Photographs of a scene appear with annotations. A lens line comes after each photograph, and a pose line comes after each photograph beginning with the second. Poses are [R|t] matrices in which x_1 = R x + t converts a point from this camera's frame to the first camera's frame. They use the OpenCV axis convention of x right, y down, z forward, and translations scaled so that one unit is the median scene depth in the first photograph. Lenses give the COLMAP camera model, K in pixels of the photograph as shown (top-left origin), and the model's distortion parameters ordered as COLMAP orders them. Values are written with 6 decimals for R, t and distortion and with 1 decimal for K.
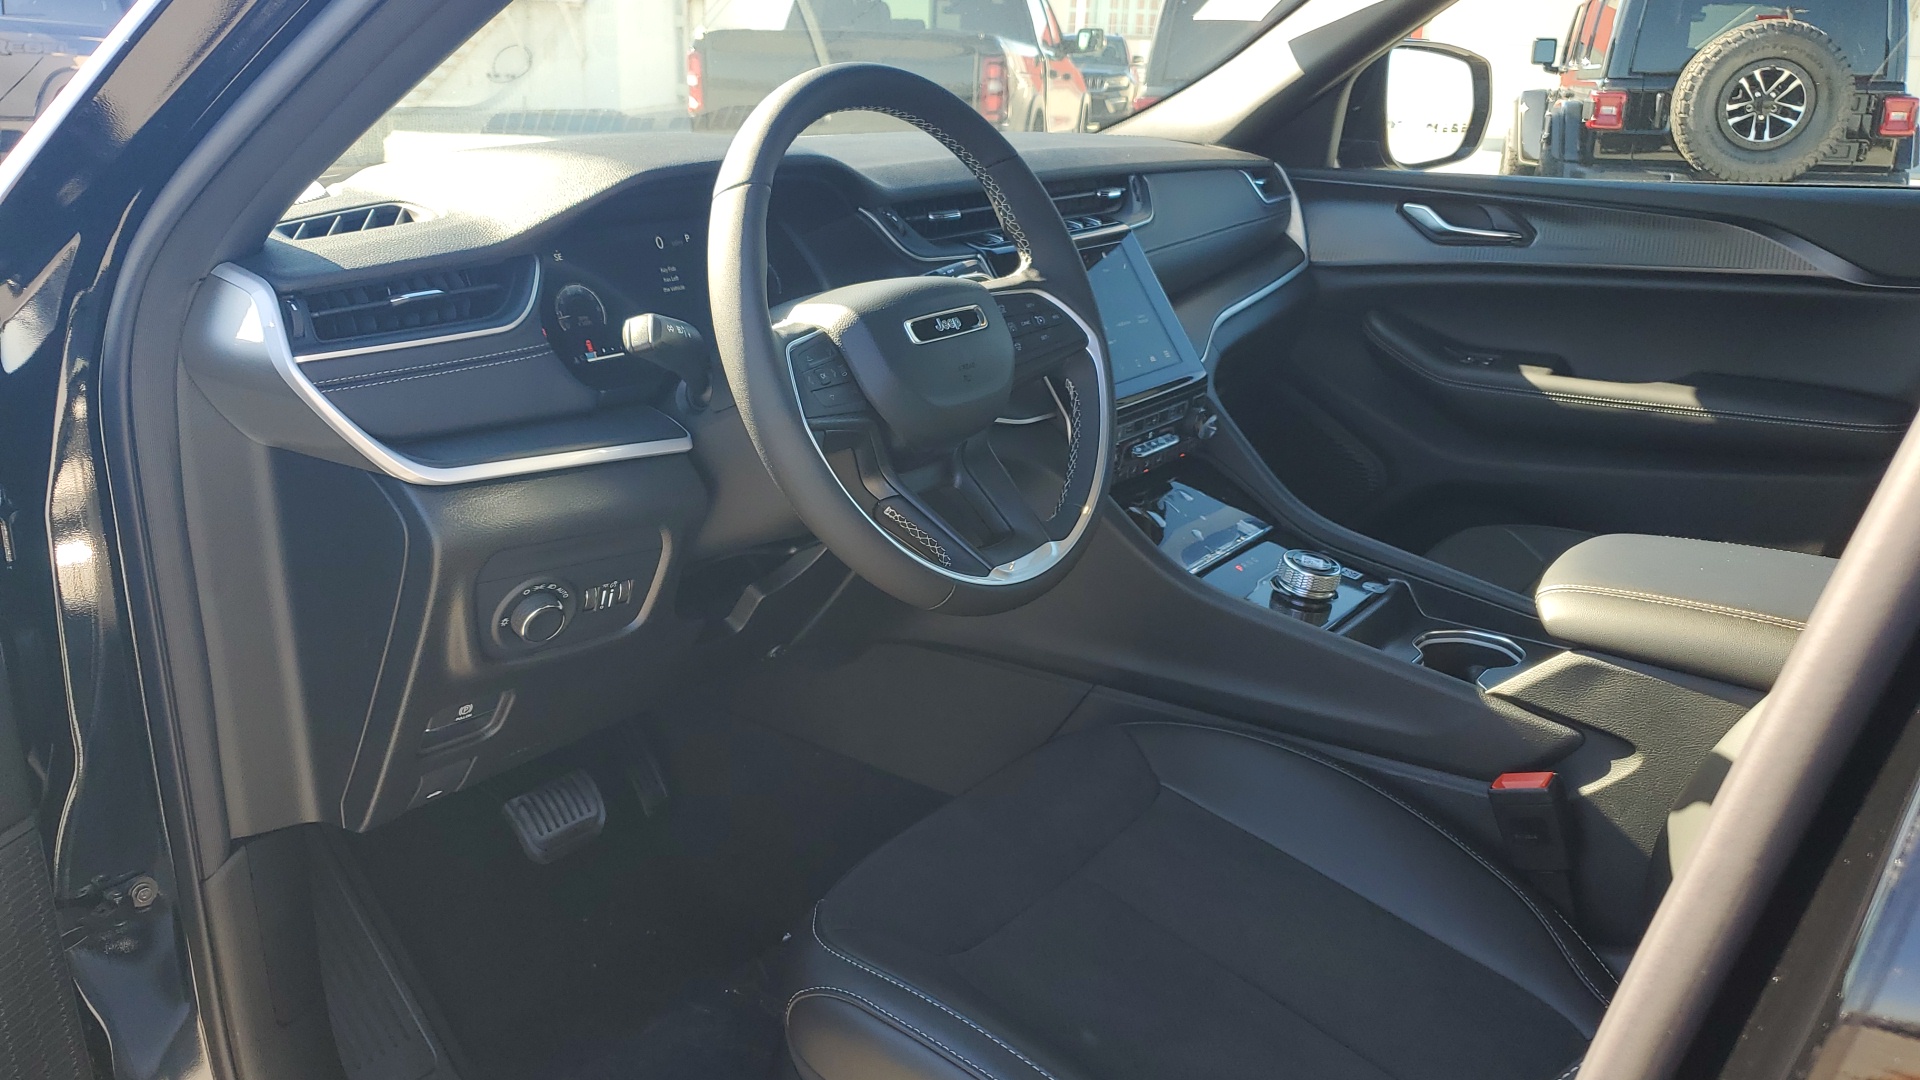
lens RADIAL K [[1513.4, 0, 960.1], [0, 1513.4, 548.5], [0, 0, 1]] dist [0.082611, -0.143912]
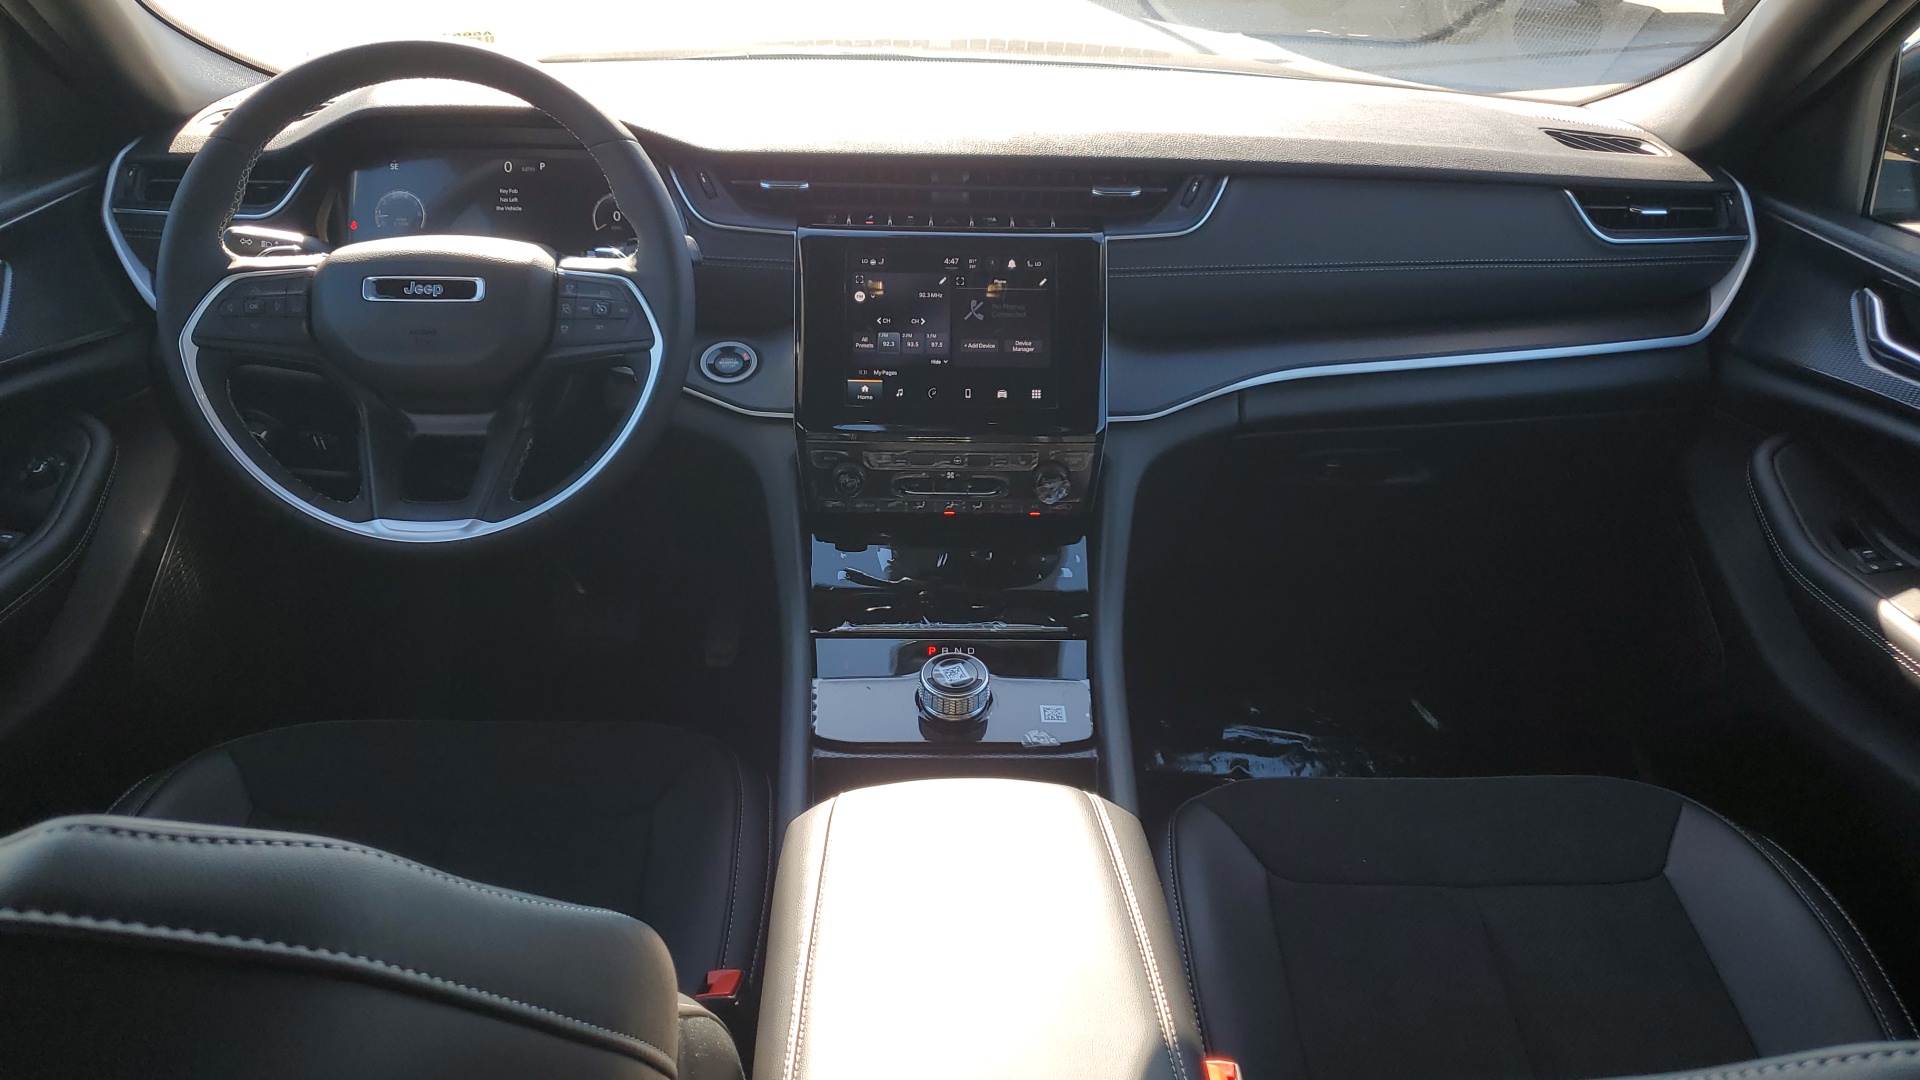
lens RADIAL K [[1513.4, 0, 956.0], [0, 1513.4, 582.7], [0, 0, 1]] dist [0.082611, -0.143912]
pose [[0.597789, 0.362123, -0.715203, 0.949968], [-0.264137, 0.931314, 0.250771, -0.289080], [0.756888, 0.039004, 0.652379, 0.518054]]
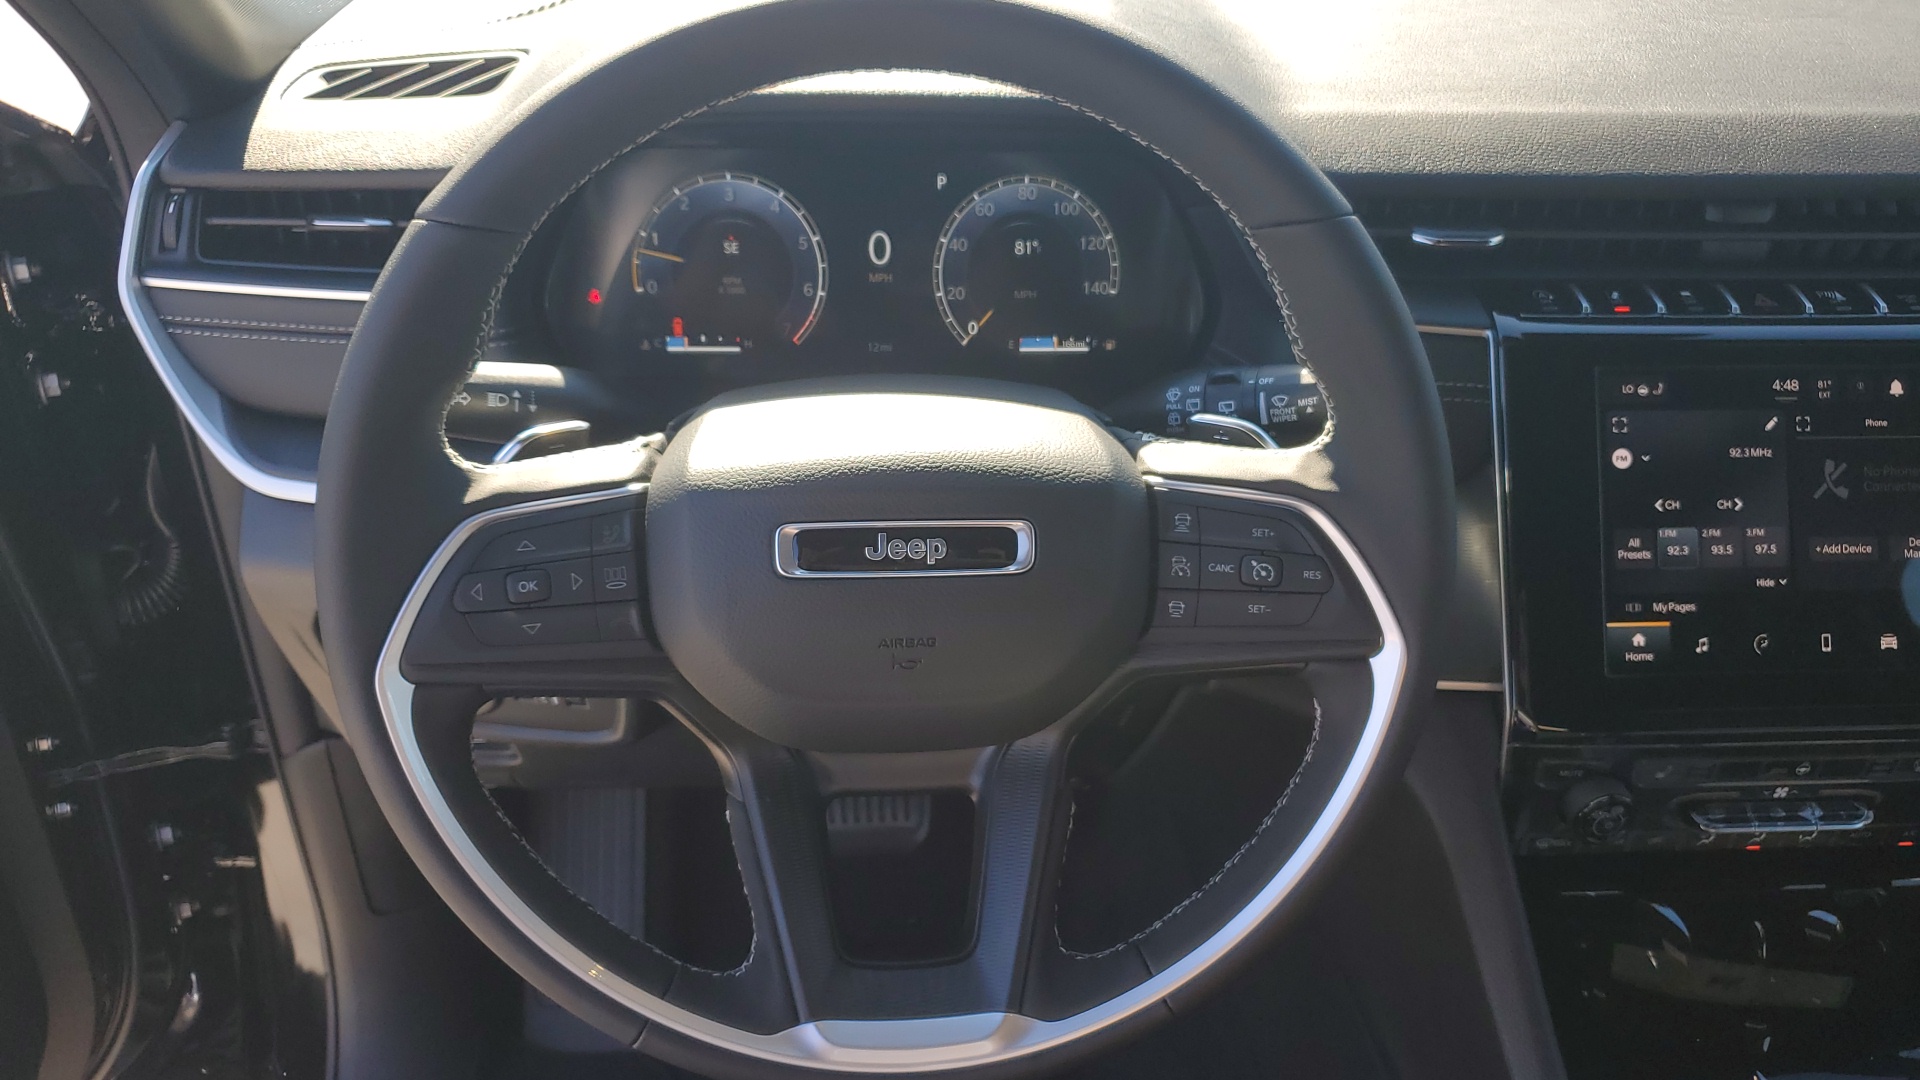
lens RADIAL K [[1513.4, 0, 958.9], [0, 1513.4, 558.6], [0, 0, 1]] dist [0.082611, -0.143912]
pose [[0.636840, 0.422095, -0.645190, 0.288712], [-0.265604, 0.905711, 0.330367, -0.278514], [0.723802, -0.039026, 0.688904, 0.592487]]
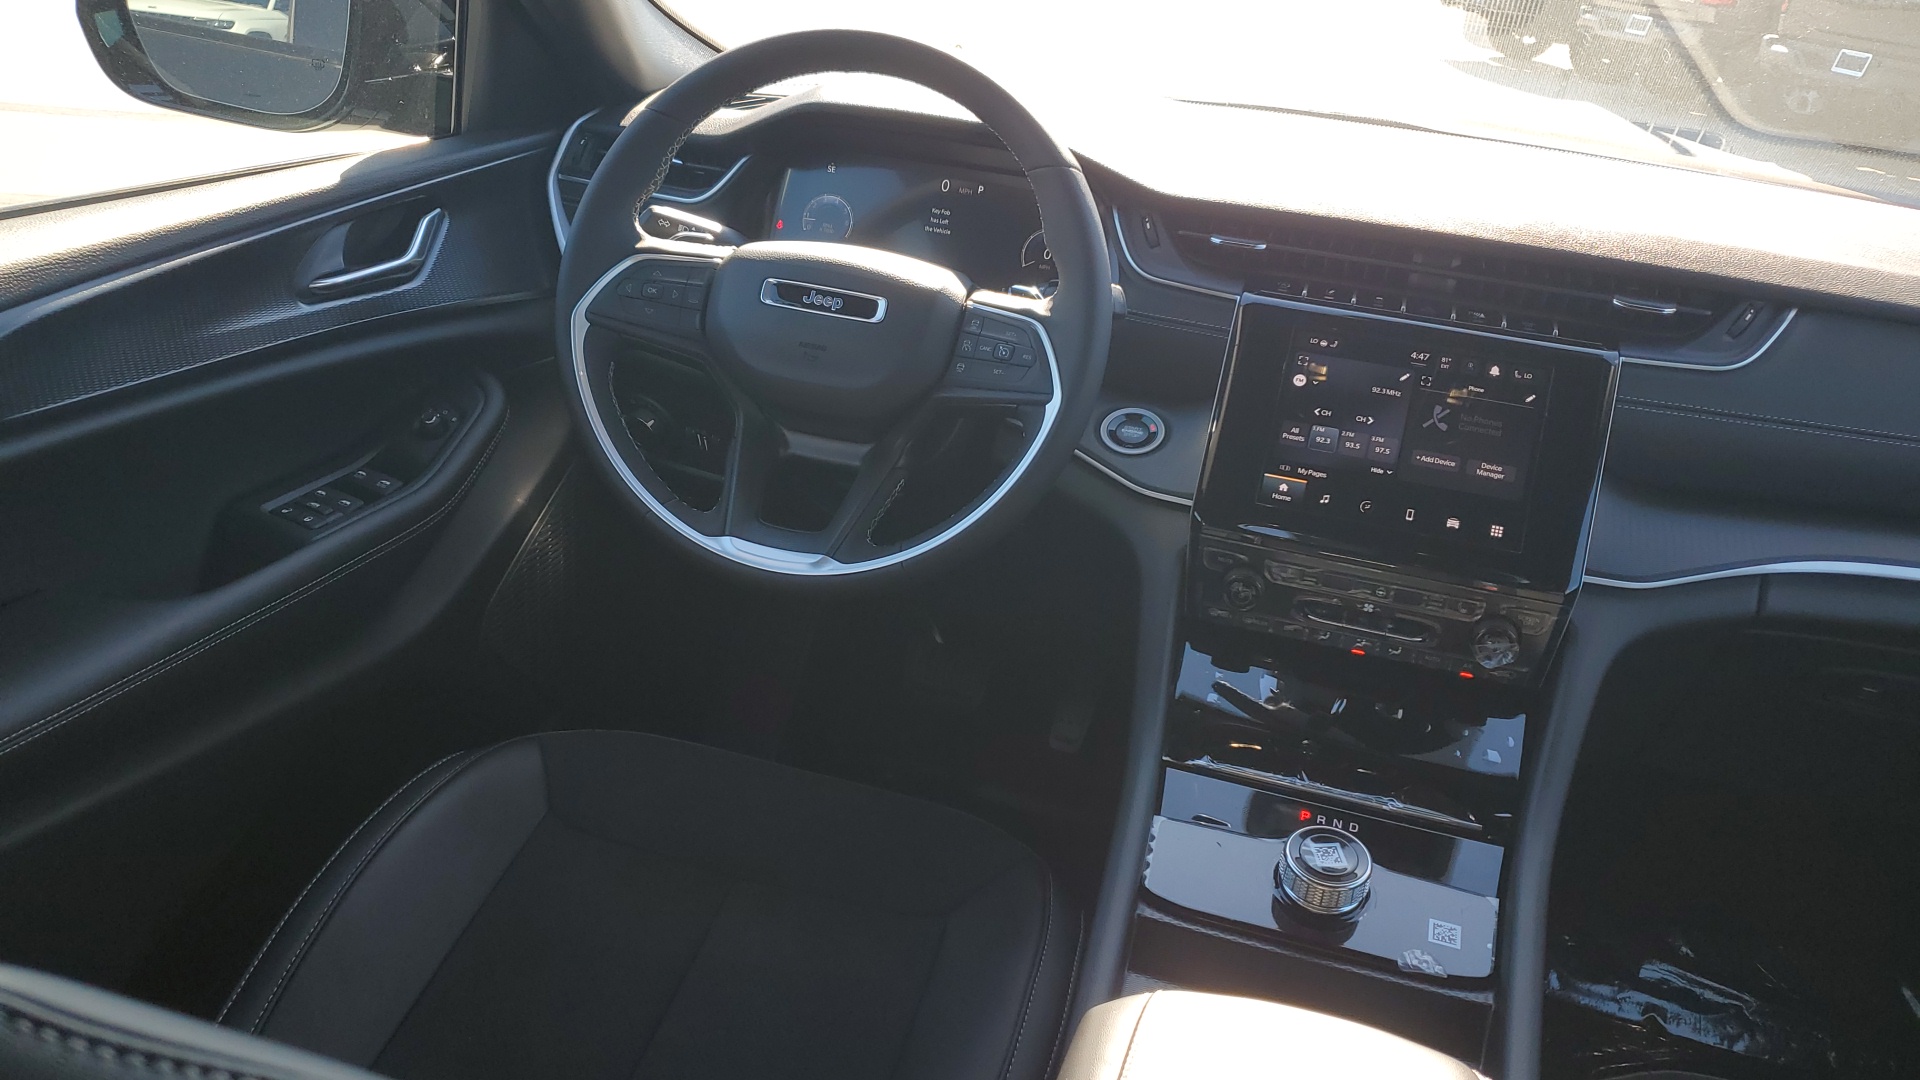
lens RADIAL K [[1513.4, 0, 947.3], [0, 1513.4, 557.1], [0, 0, 1]] dist [0.082611, -0.143912]
pose [[0.318975, 0.413654, -0.852728, 0.825157], [-0.378221, 0.880536, 0.285664, -0.278252], [0.869025, 0.231400, 0.437322, 0.598666]]
